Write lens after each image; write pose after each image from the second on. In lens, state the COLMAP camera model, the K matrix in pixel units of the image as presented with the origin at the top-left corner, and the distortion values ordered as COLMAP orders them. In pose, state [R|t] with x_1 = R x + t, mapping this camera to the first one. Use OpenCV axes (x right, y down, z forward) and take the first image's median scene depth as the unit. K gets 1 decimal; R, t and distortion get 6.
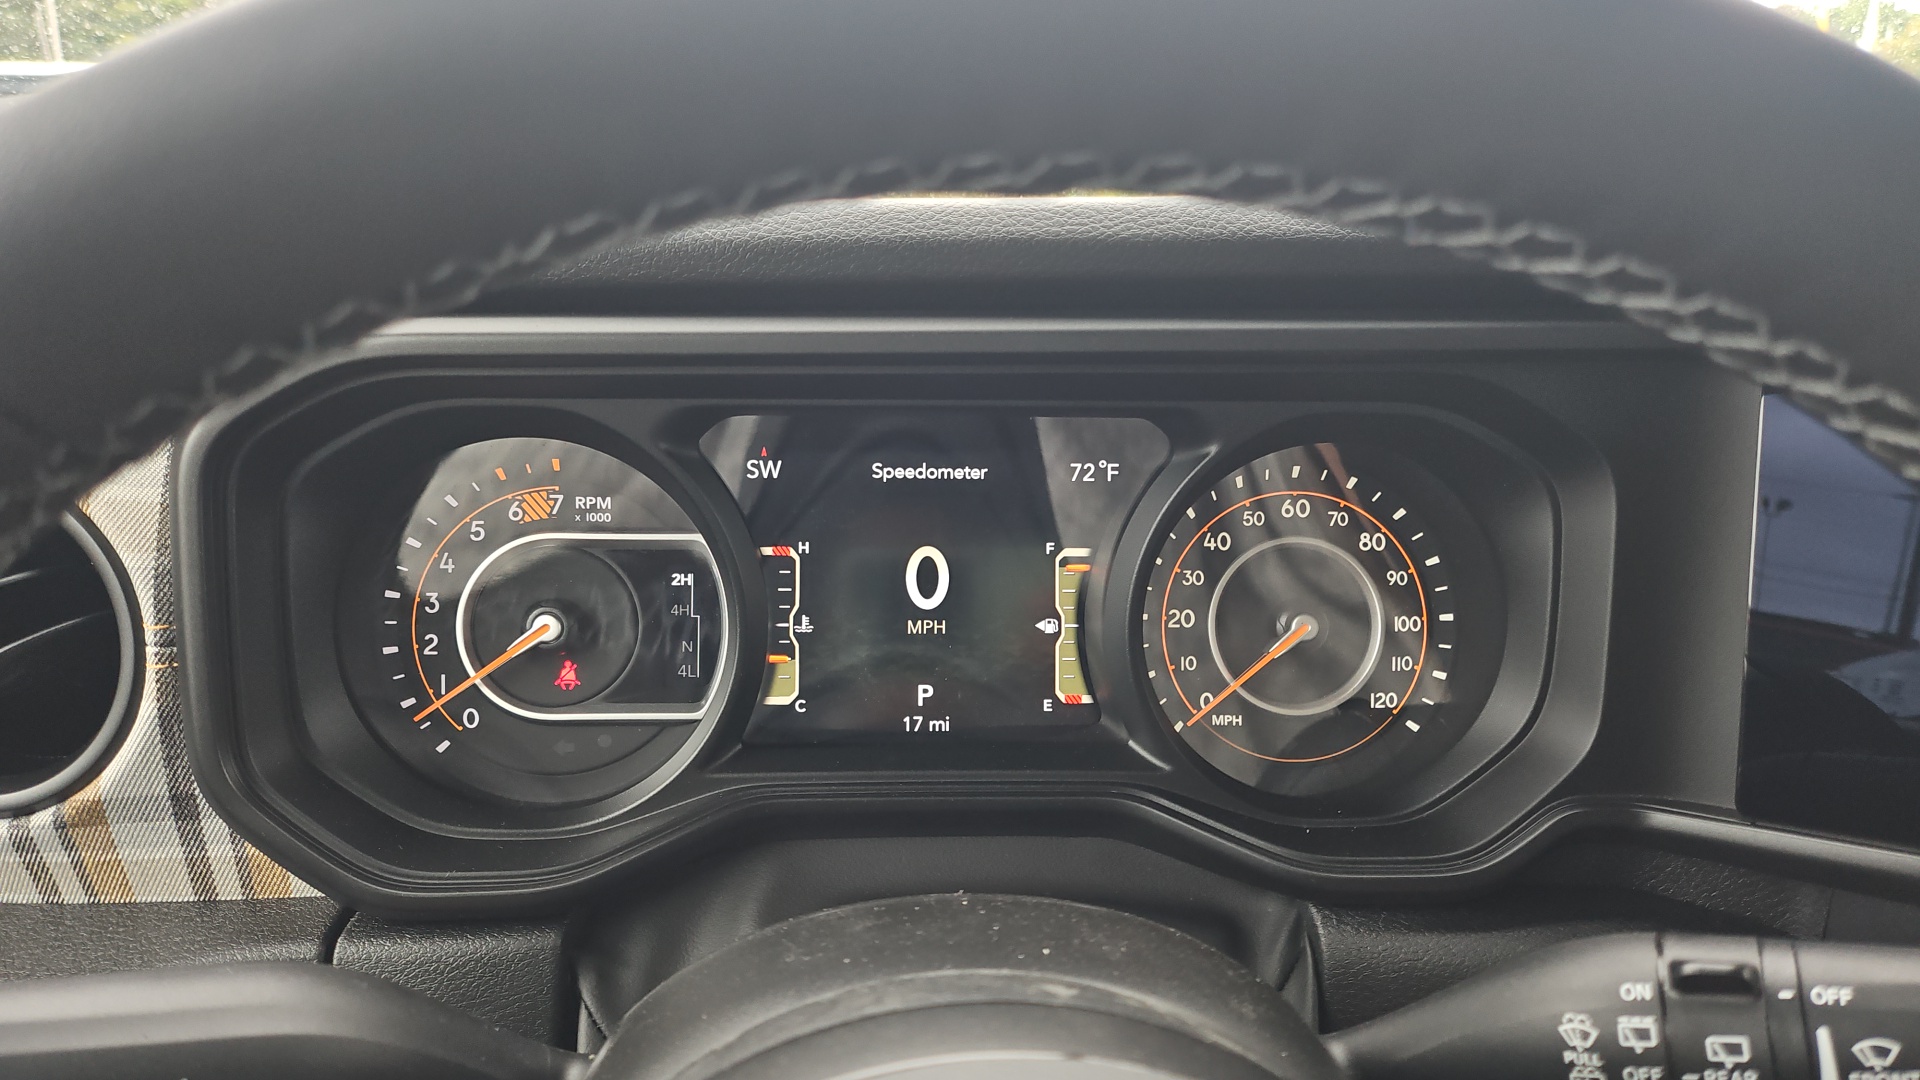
lens RADIAL K [[1310.0, 0, 962.9], [0, 1310.0, 597.5], [0, 0, 1]] dist [0.048135, -0.091464]
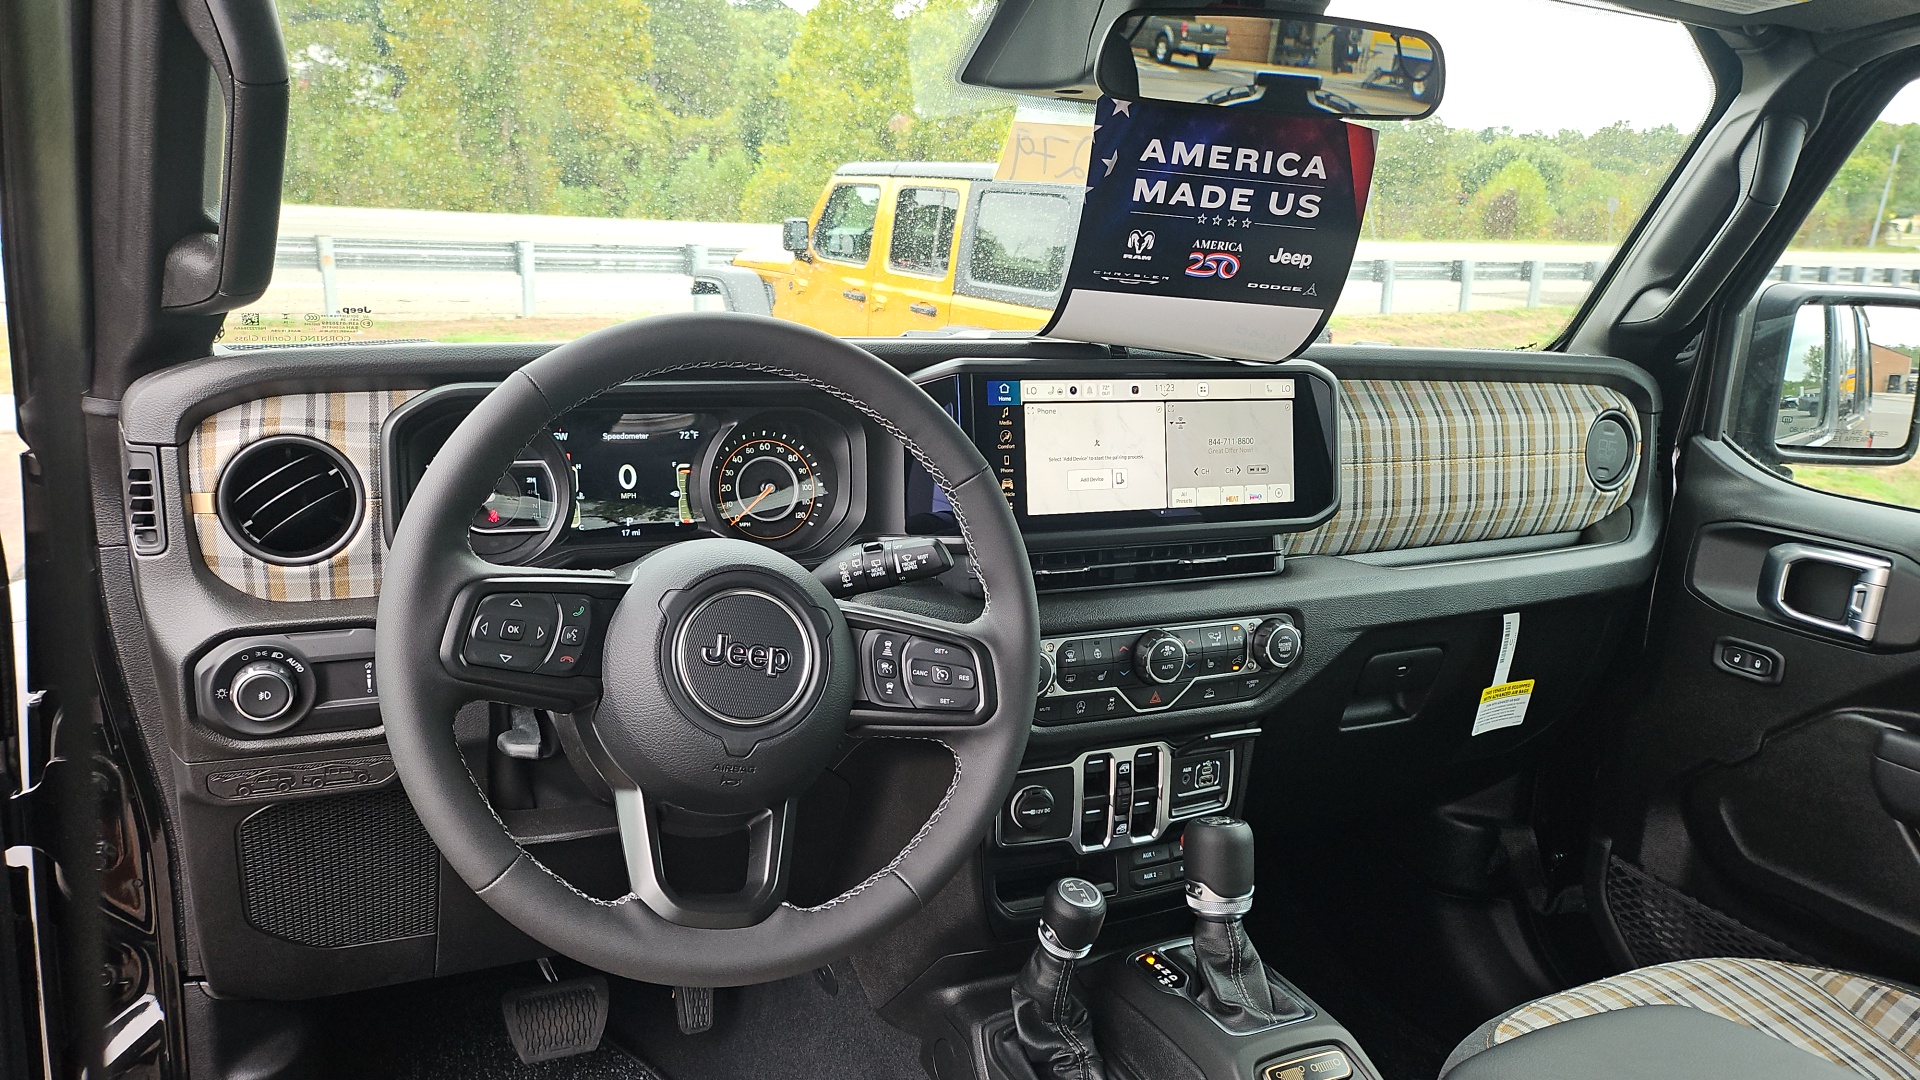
lens RADIAL K [[1377.2, 0, 950.4], [0, 1377.2, 538.5], [0, 0, 1]] dist [0.022949, -0.000140]
pose [[0.929444, -0.049660, 0.365607, -0.452665], [0.070353, 0.996574, -0.043489, 0.279687], [-0.362195, 0.066142, 0.929753, -1.821941]]
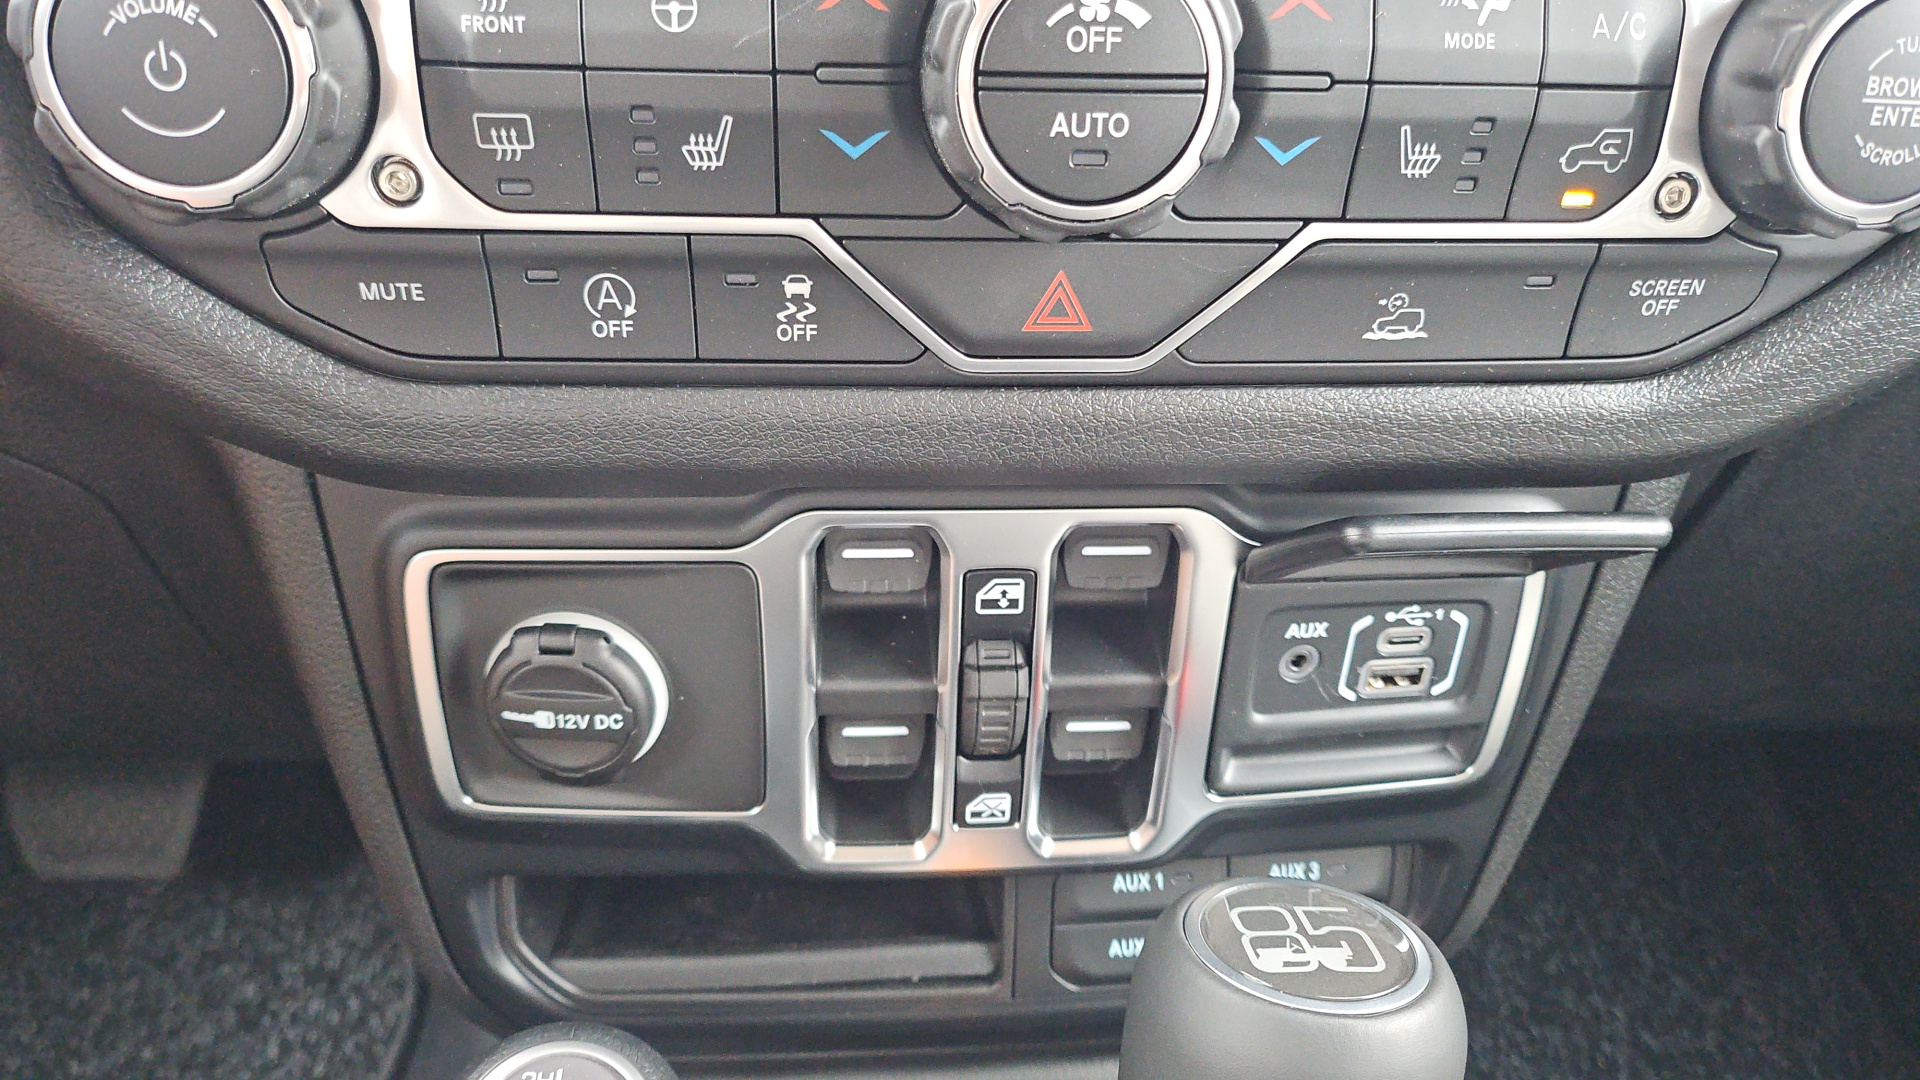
lens RADIAL K [[1395.1, 0, 960.0], [0, 1395.1, 540.0], [0, 0, 1]] dist [0.030960, -0.065895]
pose [[0.999367, 0.014812, 0.032347, 0.972105], [-0.021886, 0.972775, 0.230714, 0.486098], [-0.028049, -0.231276, 0.972484, 0.230469]]
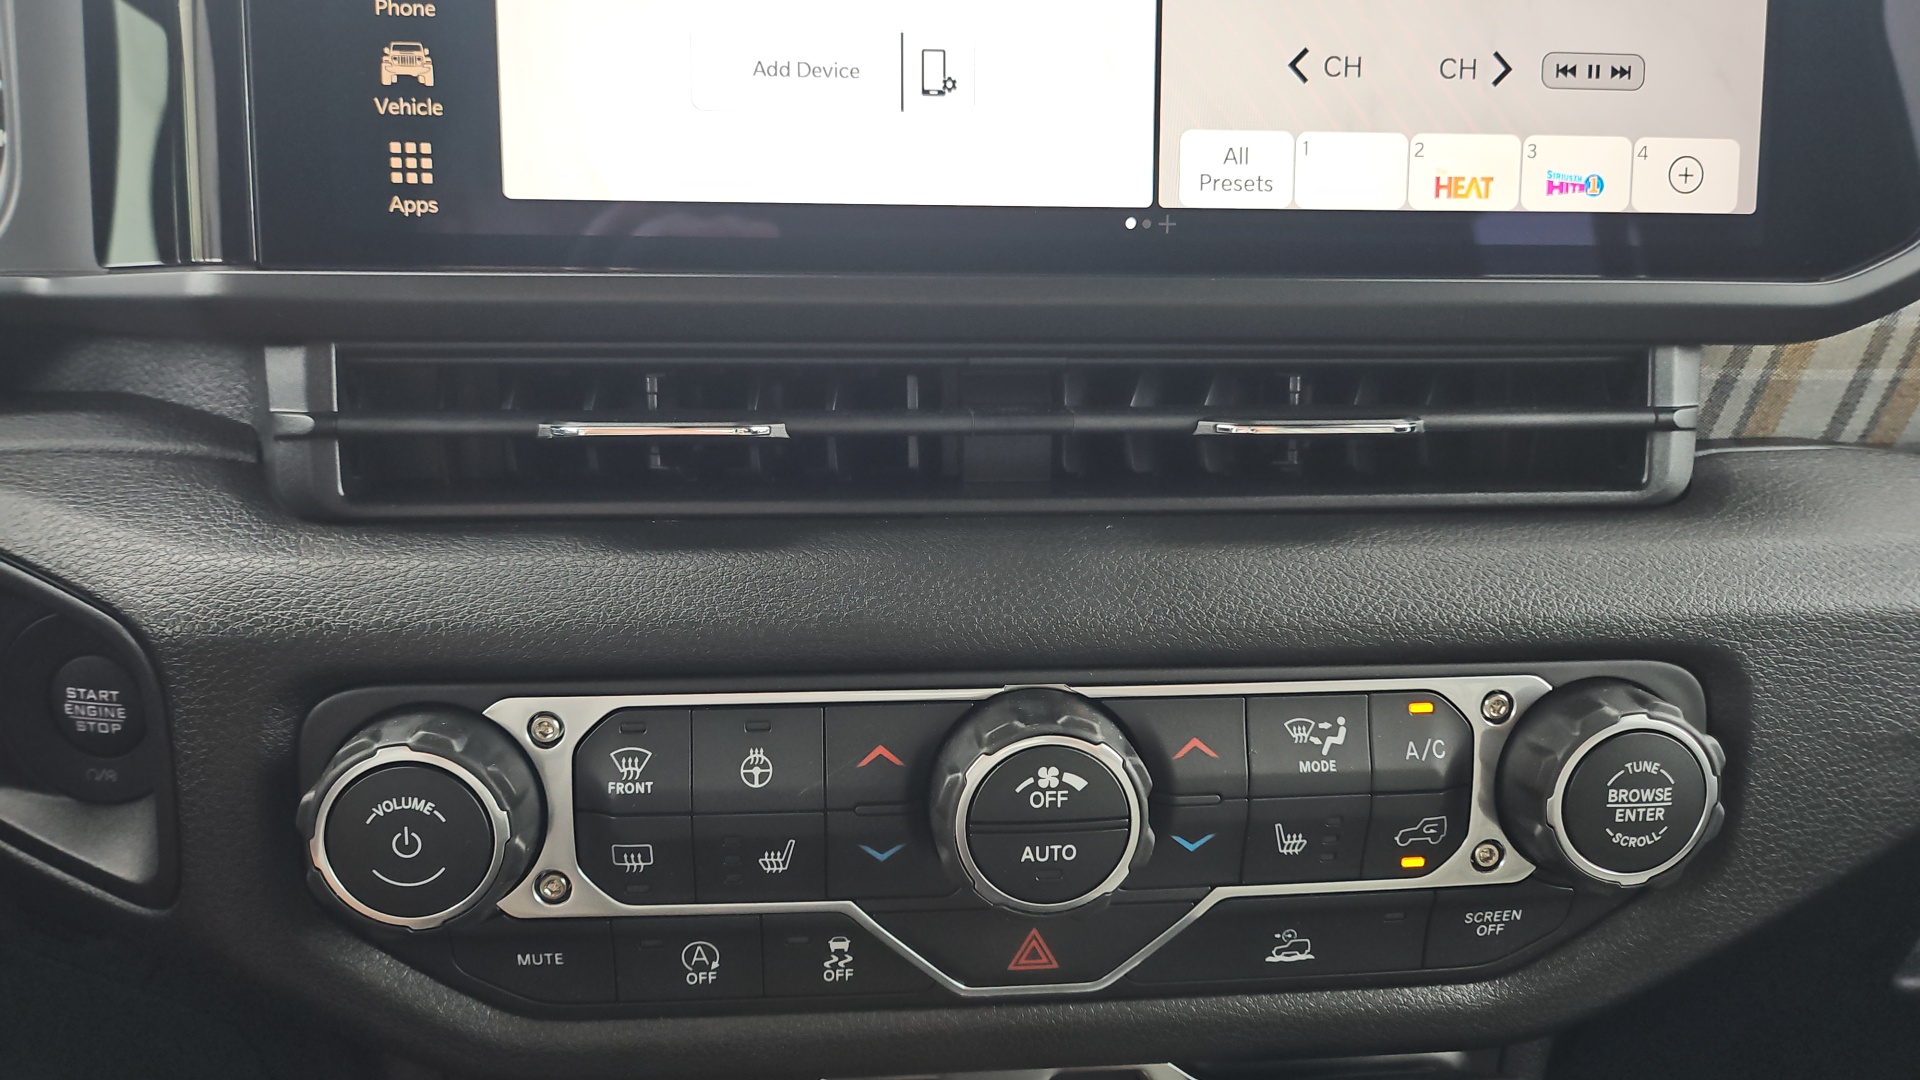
lens RADIAL K [[1377.2, 0, 950.4], [0, 1377.2, 538.5], [0, 0, 1]] dist [0.022949, -0.000140]
pose [[0.999725, -0.001688, 0.023371, 0.966487], [0.001537, 0.999978, 0.006502, 0.291797], [-0.023381, -0.006465, 0.999706, 0.052022]]
